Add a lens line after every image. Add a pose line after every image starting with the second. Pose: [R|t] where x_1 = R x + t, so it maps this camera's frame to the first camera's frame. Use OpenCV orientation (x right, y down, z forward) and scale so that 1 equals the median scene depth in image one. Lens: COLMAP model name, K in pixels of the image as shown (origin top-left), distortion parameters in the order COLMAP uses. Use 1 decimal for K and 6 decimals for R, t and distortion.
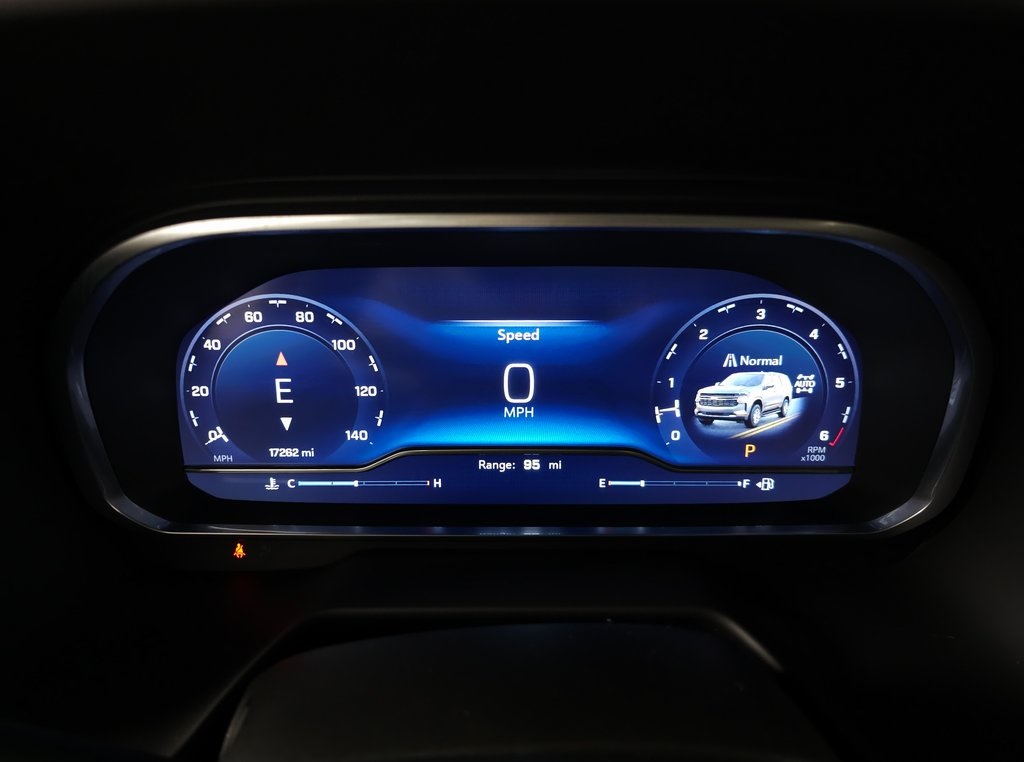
lens RADIAL K [[698.3, 0, 513.0], [0, 698.3, 376.4], [0, 0, 1]] dist [0.032624, -0.044933]
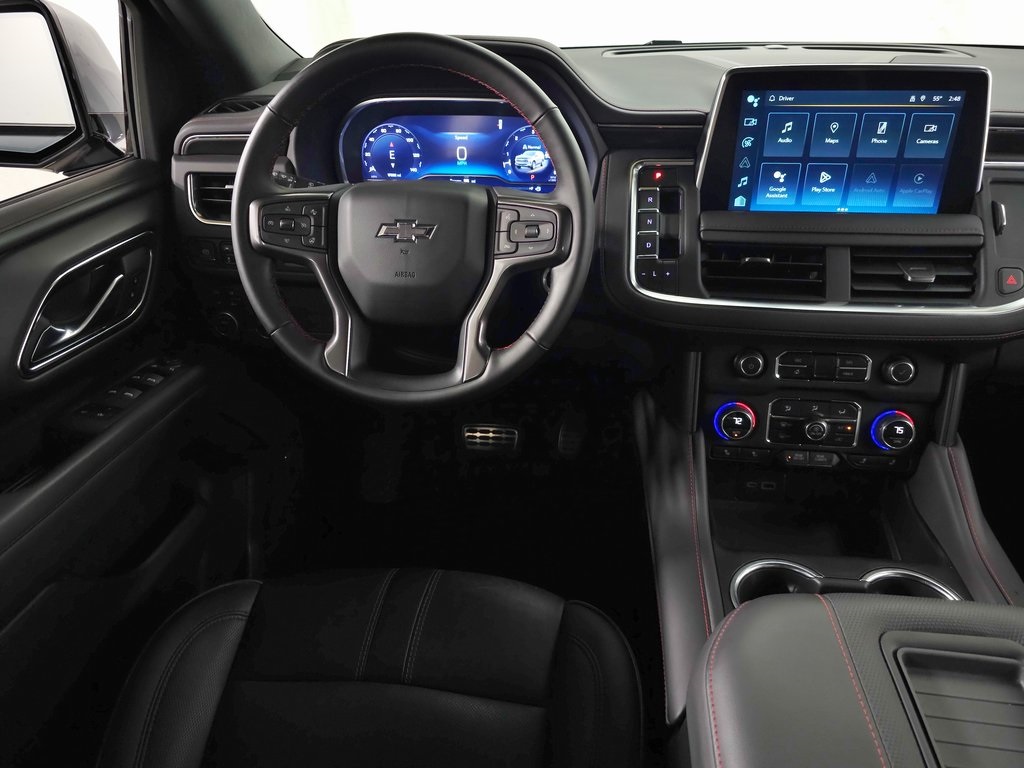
lens RADIAL K [[698.3, 0, 515.4], [0, 698.3, 380.8], [0, 0, 1]] dist [0.032624, -0.044933]
pose [[0.991515, 0.054400, -0.118060, 0.702504], [-0.036643, 0.988357, 0.147672, 0.567942], [0.124719, -0.142092, 0.981965, -2.341223]]
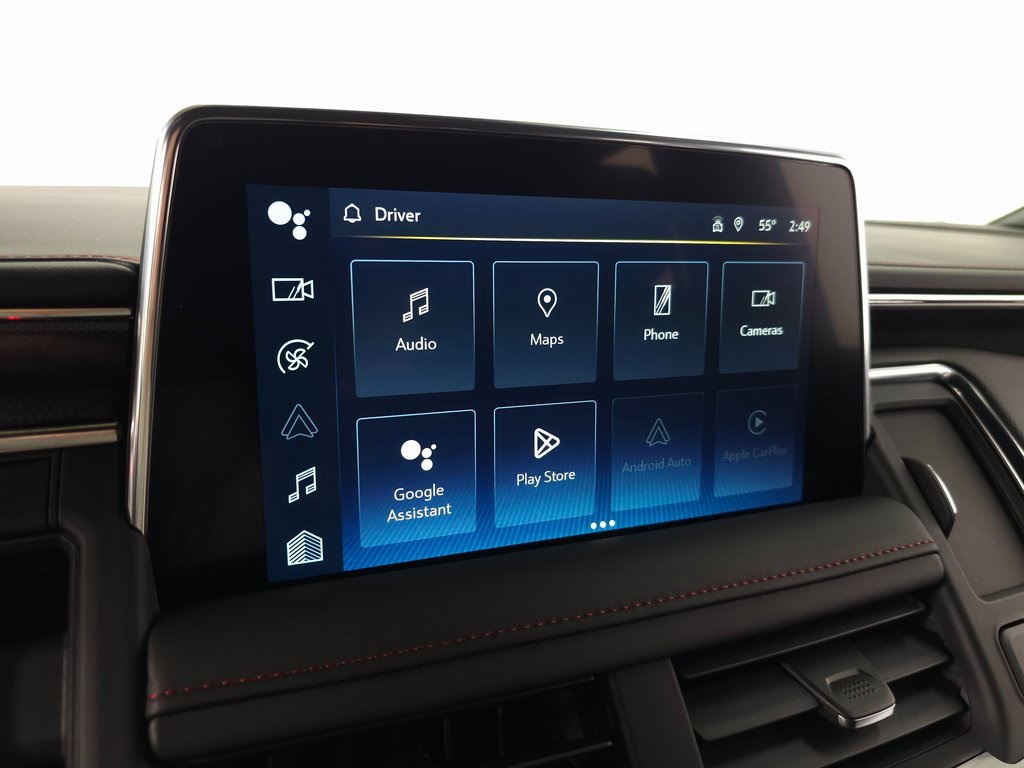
lens RADIAL K [[698.3, 0, 506.2], [0, 698.3, 383.2], [0, 0, 1]] dist [0.032624, -0.044933]
pose [[0.927356, -0.052263, 0.370512, 1.131877], [0.104565, 0.986945, -0.122500, 0.189922], [-0.359272, 0.152344, 0.920714, -0.313977]]
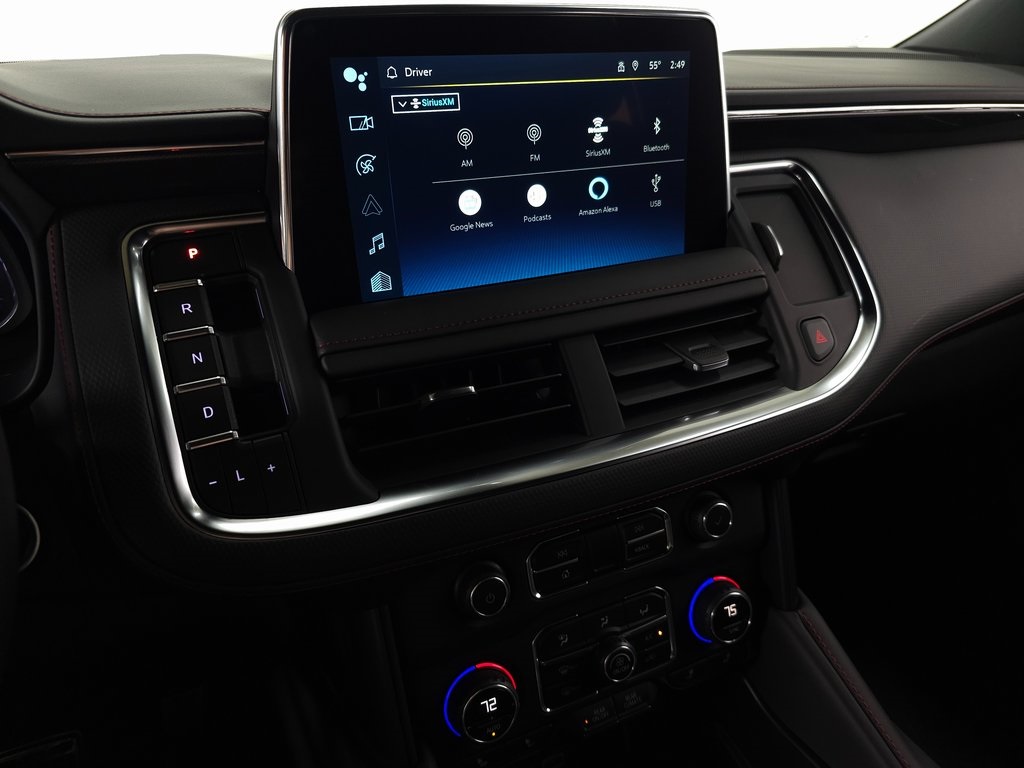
lens RADIAL K [[698.3, 0, 507.2], [0, 698.3, 375.2], [0, 0, 1]] dist [0.032624, -0.044933]
pose [[0.907267, -0.182244, 0.379017, 0.883036], [0.167712, 0.983253, 0.071323, 0.373235], [-0.385667, -0.001143, 0.922637, -0.816570]]
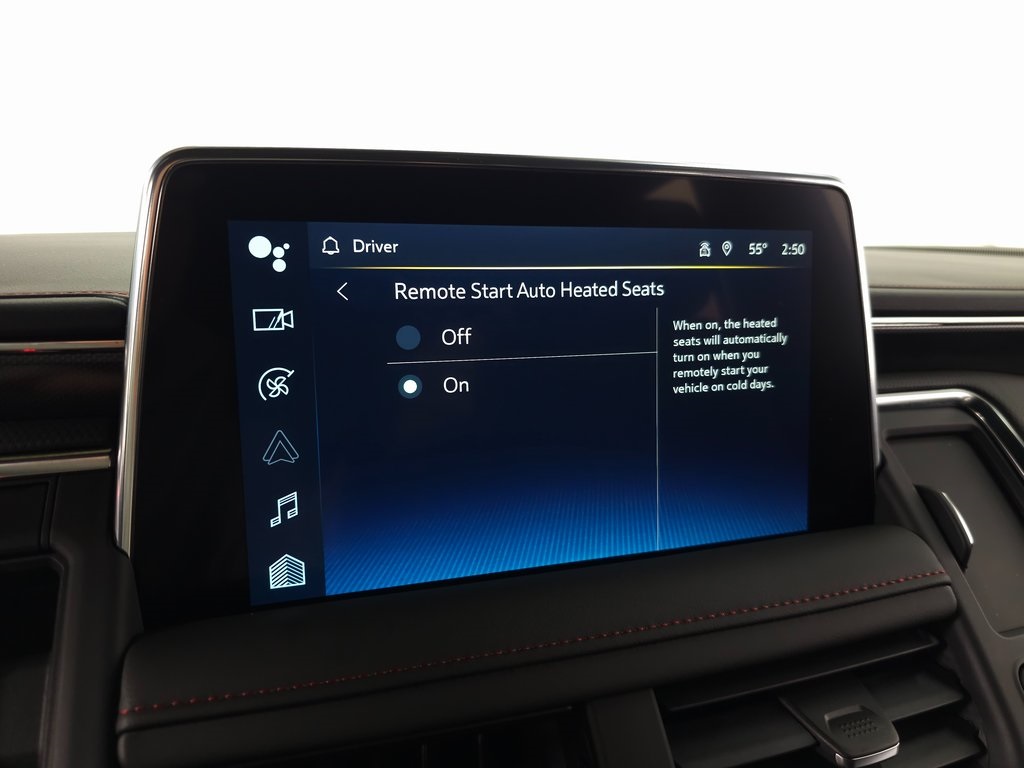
lens RADIAL K [[698.3, 0, 515.2], [0, 698.3, 388.2], [0, 0, 1]] dist [0.032624, -0.044933]
pose [[0.951377, -0.046208, 0.304543, 1.217529], [0.103220, 0.979347, -0.173856, 0.213153], [-0.290220, 0.196837, 0.936497, -0.350086]]
